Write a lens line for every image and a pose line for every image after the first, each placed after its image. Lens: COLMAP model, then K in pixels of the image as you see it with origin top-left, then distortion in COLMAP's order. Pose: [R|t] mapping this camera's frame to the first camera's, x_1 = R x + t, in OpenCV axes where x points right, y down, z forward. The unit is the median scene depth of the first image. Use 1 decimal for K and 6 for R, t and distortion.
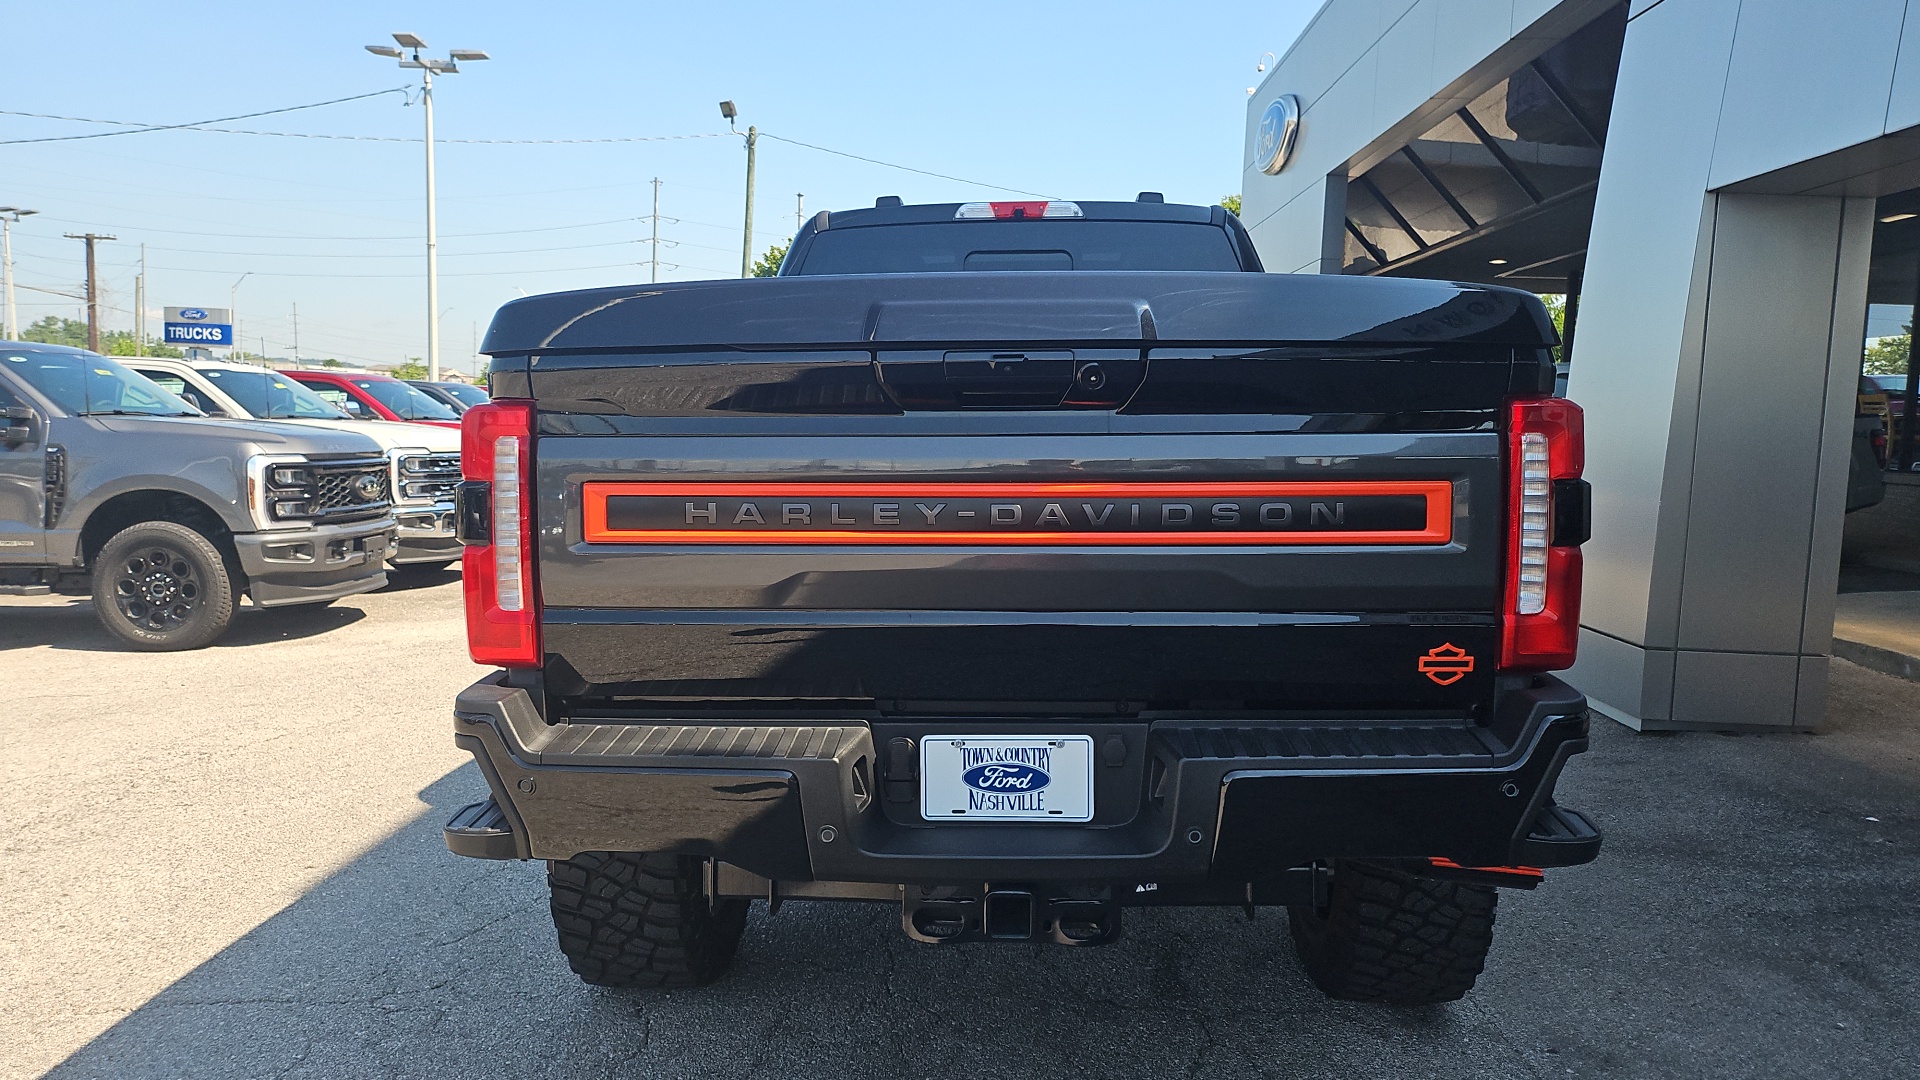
lens RADIAL K [[1351.5, 0, 963.0], [0, 1351.5, 541.4], [0, 0, 1]] dist [0.062824, -0.069885]
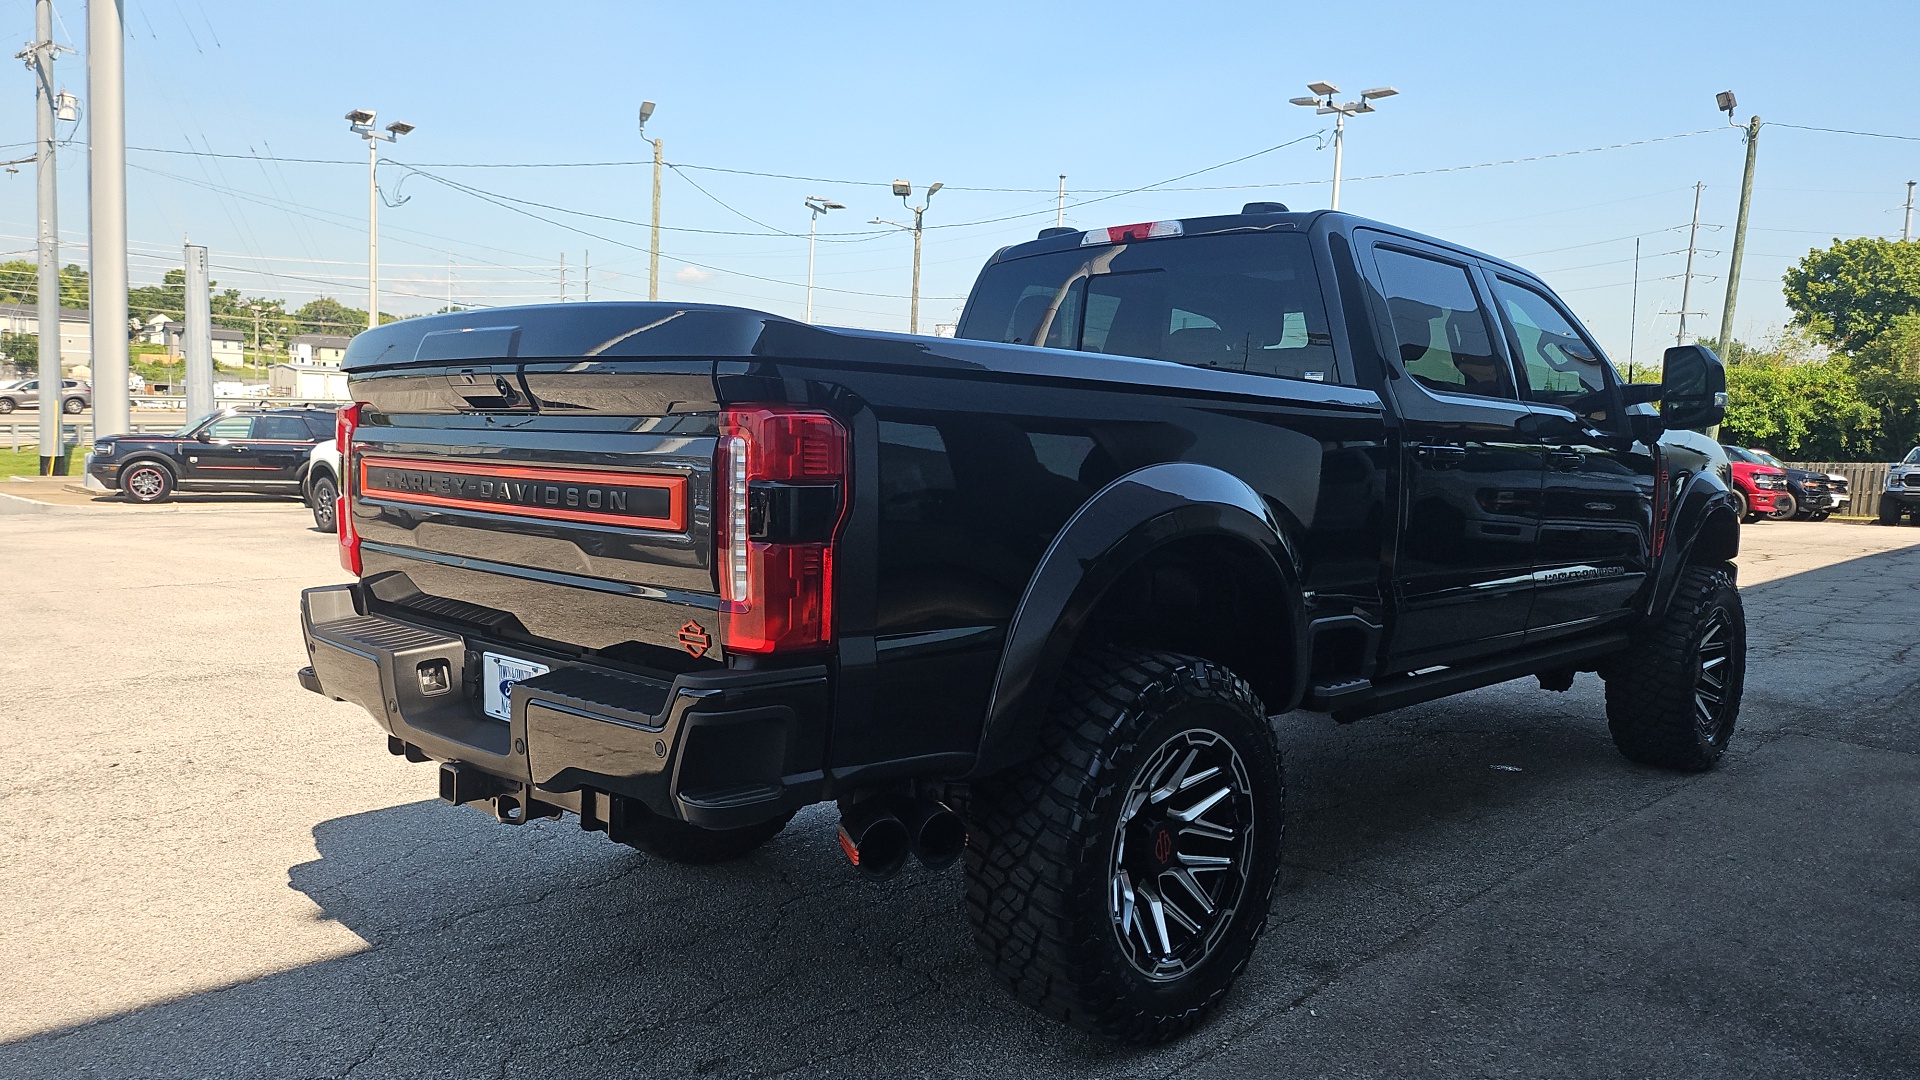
lens RADIAL K [[1351.5, 0, 963.0], [0, 1351.5, 541.4], [0, 0, 1]] dist [0.062824, -0.069885]
pose [[0.749824, 0.070568, -0.657864, 0.111011], [-0.082981, 0.996475, 0.012311, -0.002111], [0.656414, 0.045359, 0.753036, 0.025666]]
